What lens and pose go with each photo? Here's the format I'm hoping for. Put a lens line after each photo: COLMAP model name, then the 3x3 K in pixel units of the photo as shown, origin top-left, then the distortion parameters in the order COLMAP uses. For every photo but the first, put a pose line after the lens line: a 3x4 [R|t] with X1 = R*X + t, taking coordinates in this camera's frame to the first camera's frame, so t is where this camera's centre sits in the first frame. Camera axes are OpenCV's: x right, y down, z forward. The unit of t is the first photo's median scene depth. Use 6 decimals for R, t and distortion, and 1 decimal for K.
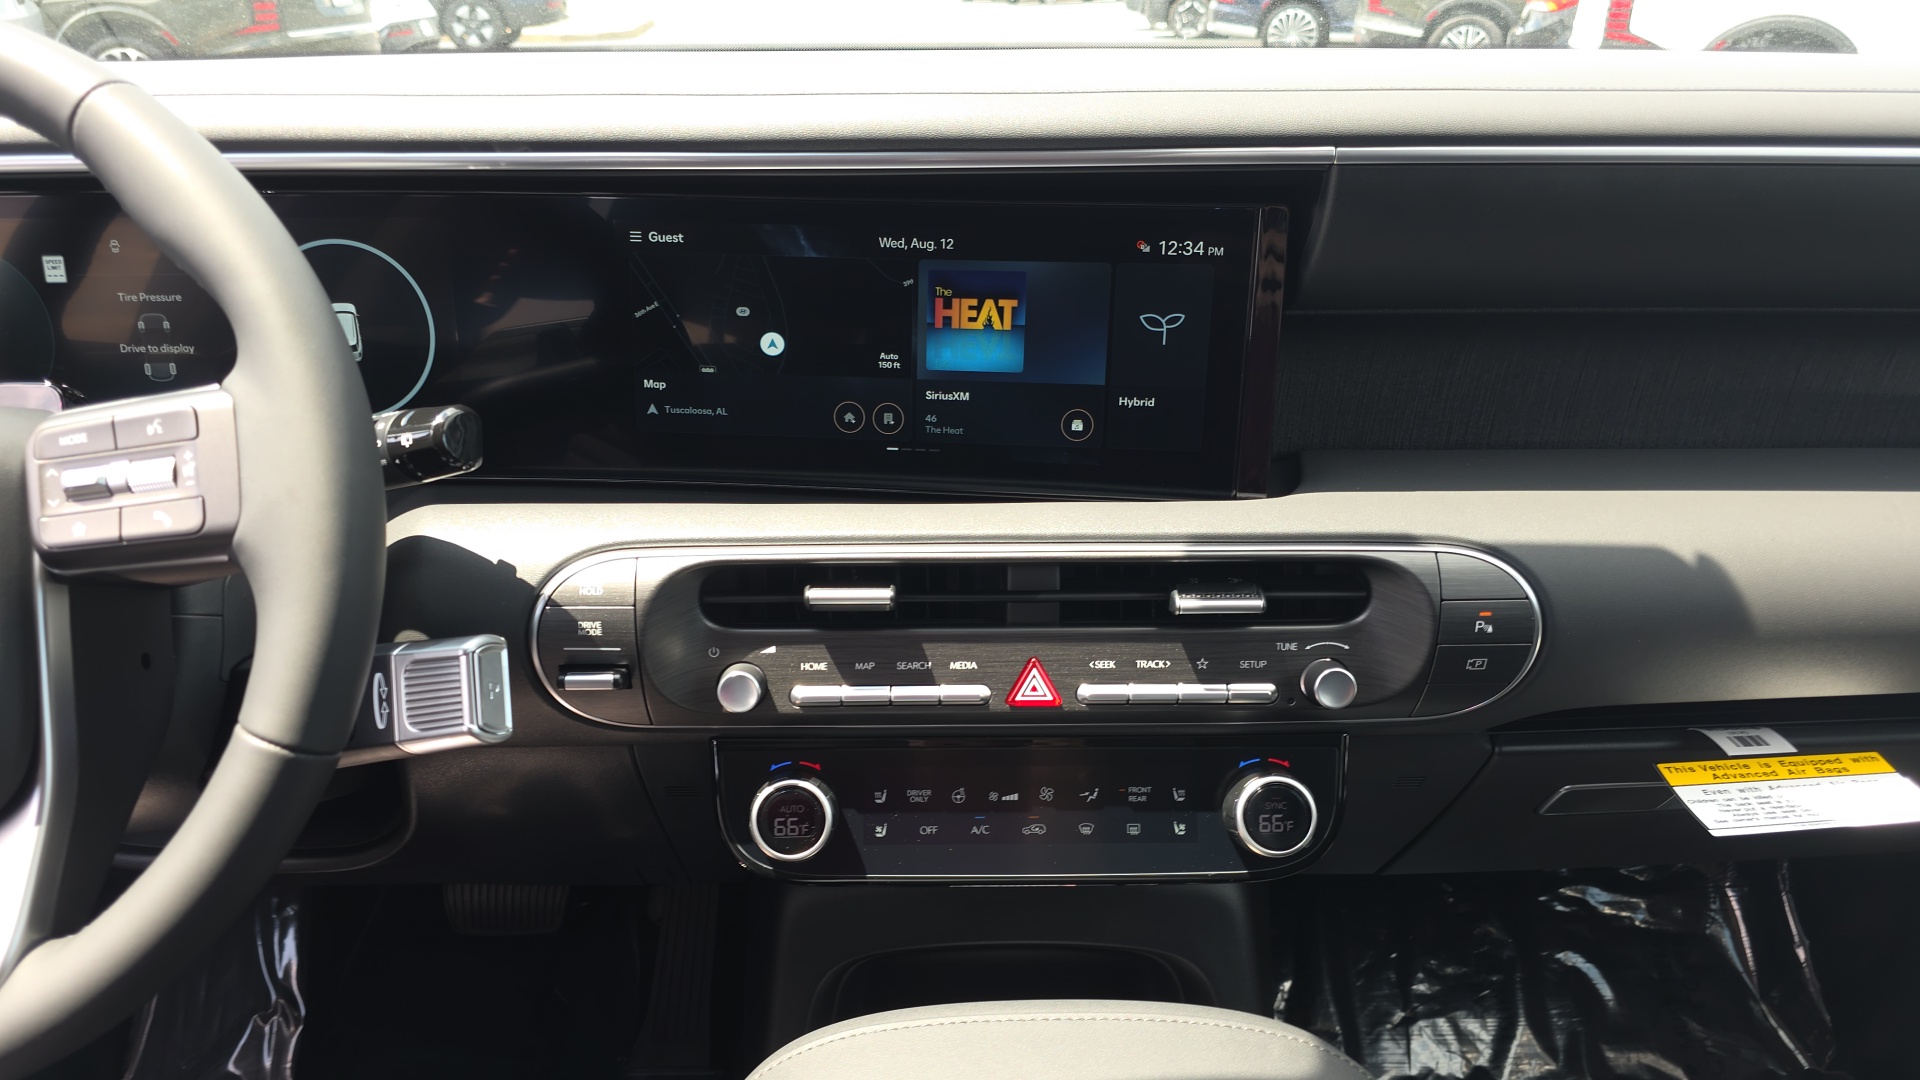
lens RADIAL K [[1315.8, 0, 933.4], [0, 1315.8, 575.8], [0, 0, 1]] dist [0.087457, -0.106750]
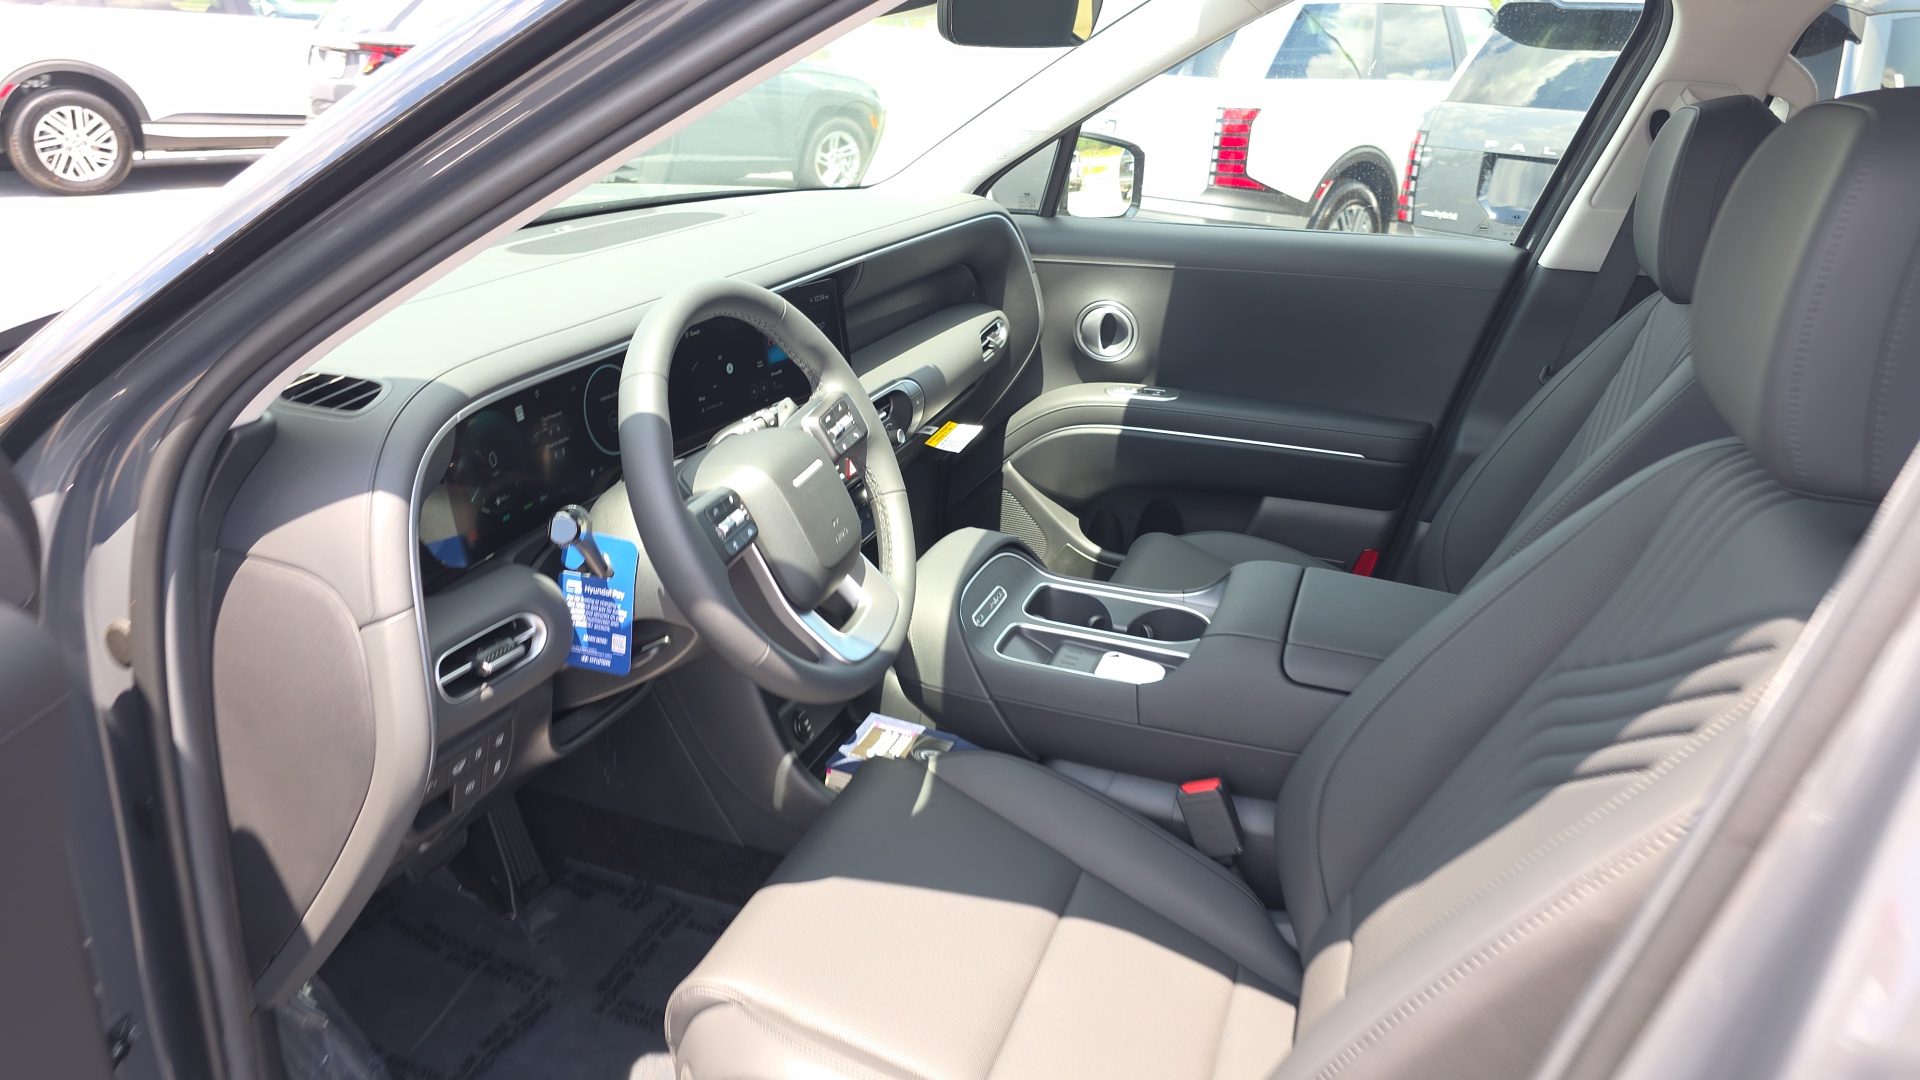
lens RADIAL K [[1299.2, 0, 934.3], [0, 1299.2, 534.3], [0, 0, 1]] dist [0.180081, -0.184030]
pose [[0.364741, -0.323123, 0.873244, -2.125078], [0.353700, 0.915635, 0.191074, -0.226645], [-0.861313, 0.239174, 0.448258, -0.262540]]
